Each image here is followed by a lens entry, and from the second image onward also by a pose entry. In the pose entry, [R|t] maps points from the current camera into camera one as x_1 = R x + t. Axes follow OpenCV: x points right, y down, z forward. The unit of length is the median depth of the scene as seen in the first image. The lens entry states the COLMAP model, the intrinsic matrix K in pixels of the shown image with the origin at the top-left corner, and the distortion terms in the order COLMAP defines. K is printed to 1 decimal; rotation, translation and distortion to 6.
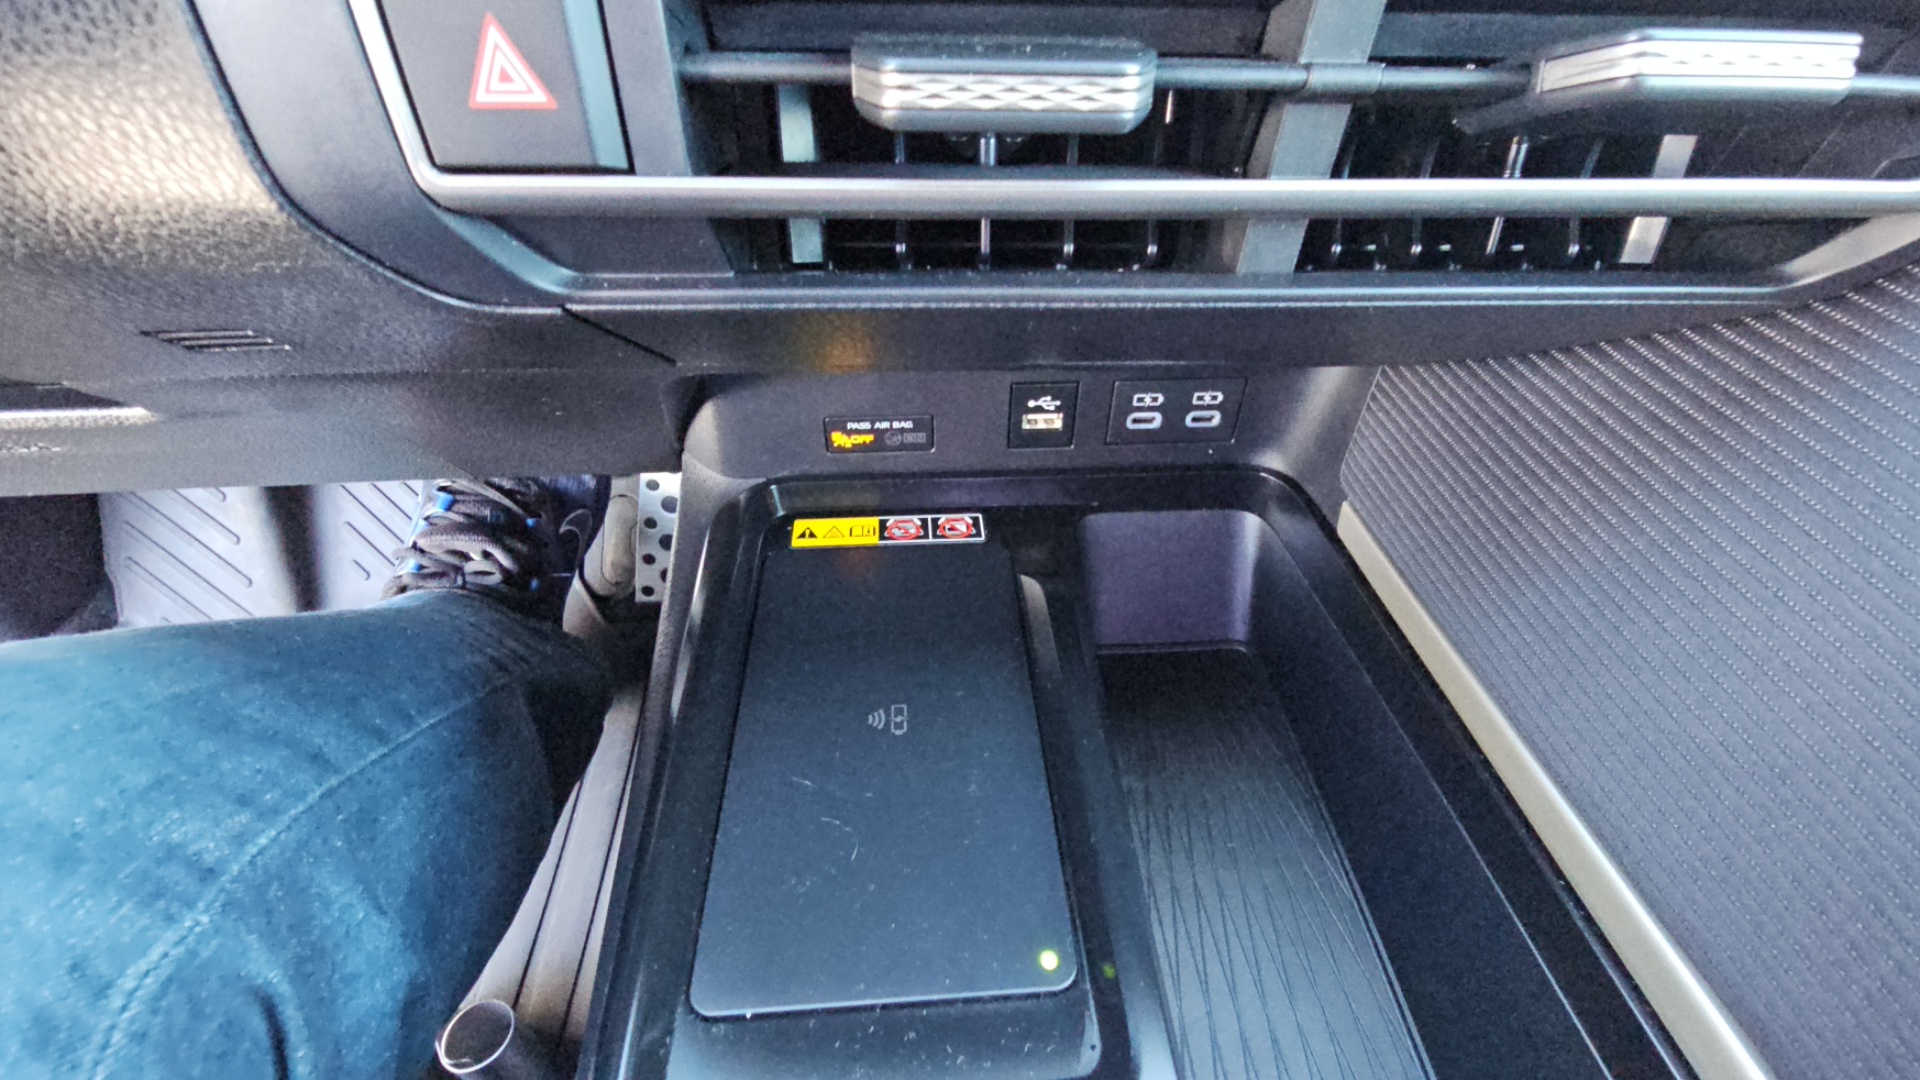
lens RADIAL K [[867.1, 0, 984.0], [0, 867.1, 539.5], [0, 0, 1]] dist [0.004843, -0.004926]
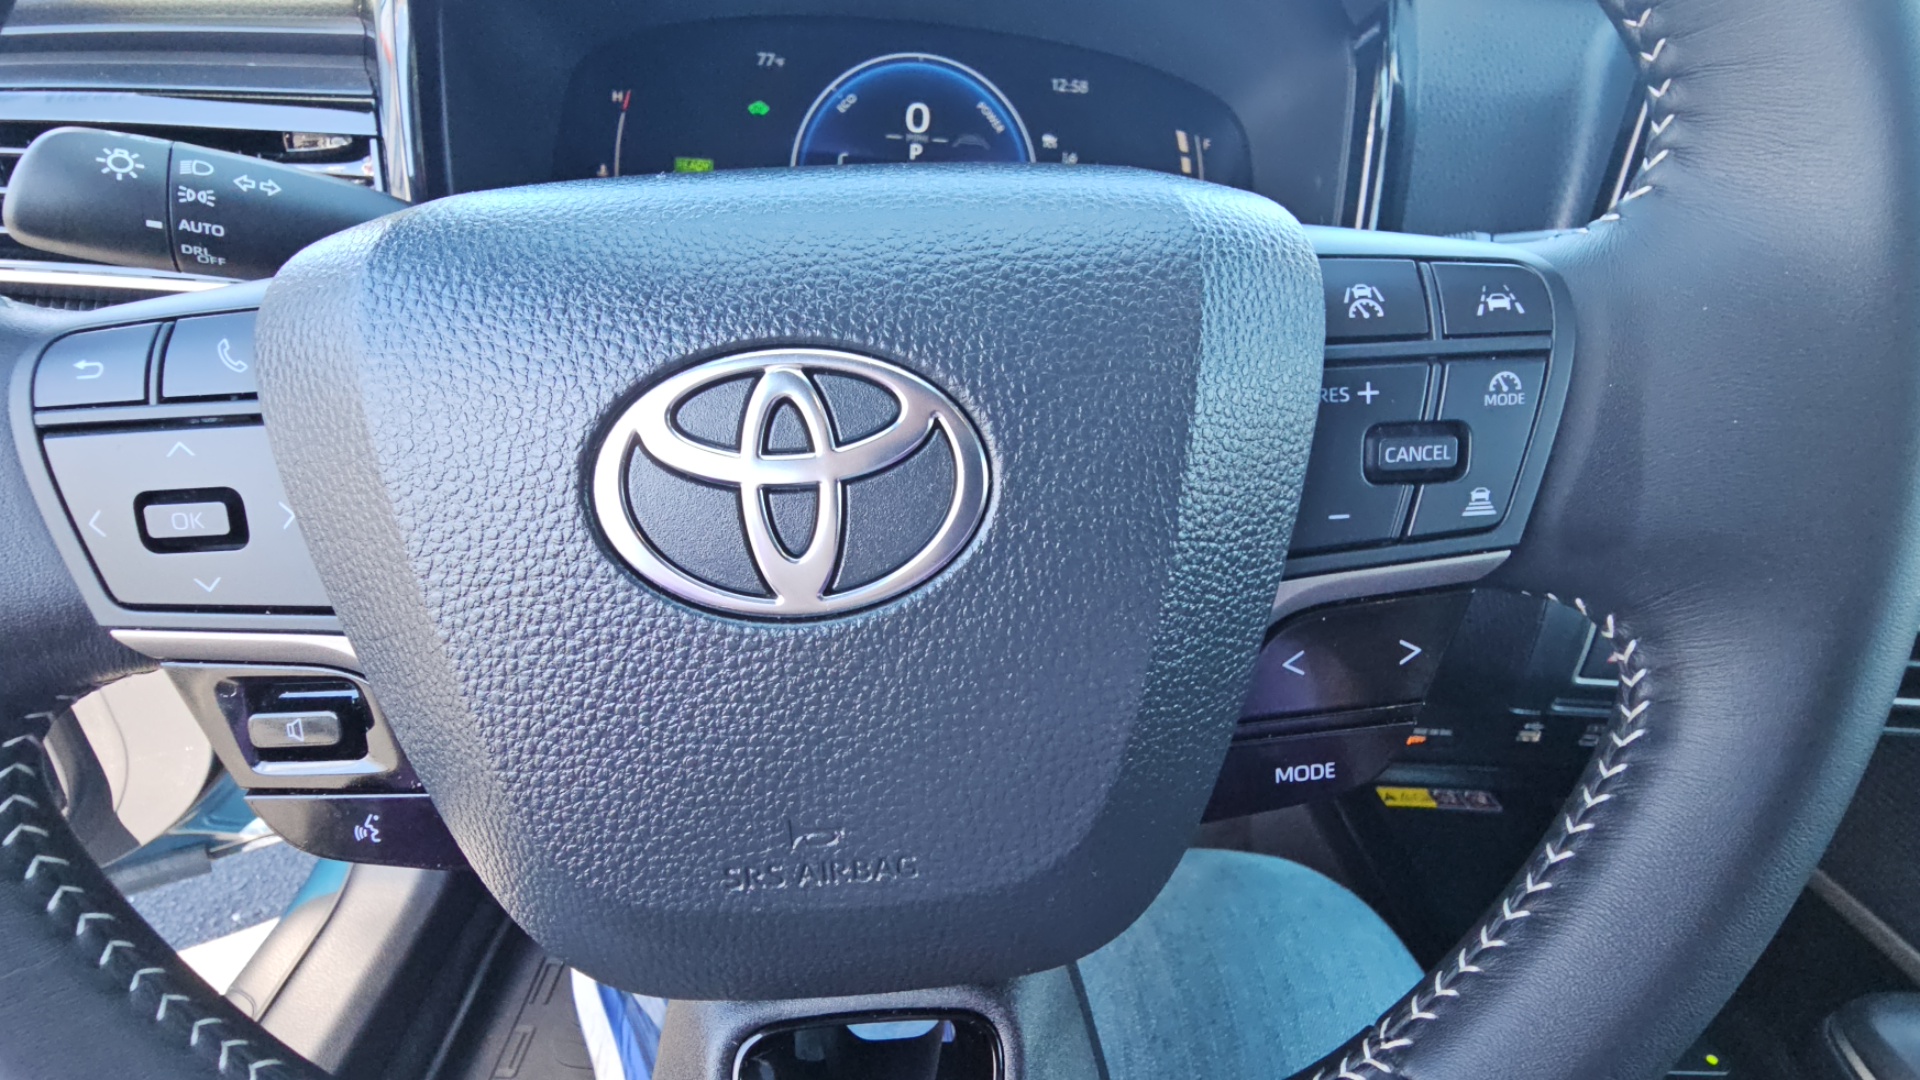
lens RADIAL K [[864.5, 0, 983.0], [0, 864.5, 538.2], [0, 0, 1]] dist [0.012368, -0.009132]
pose [[0.997025, 0.070368, -0.031455, -0.928681], [-0.076100, 0.963489, -0.256706, 0.001198], [0.012242, 0.258336, 0.965977, -0.682339]]
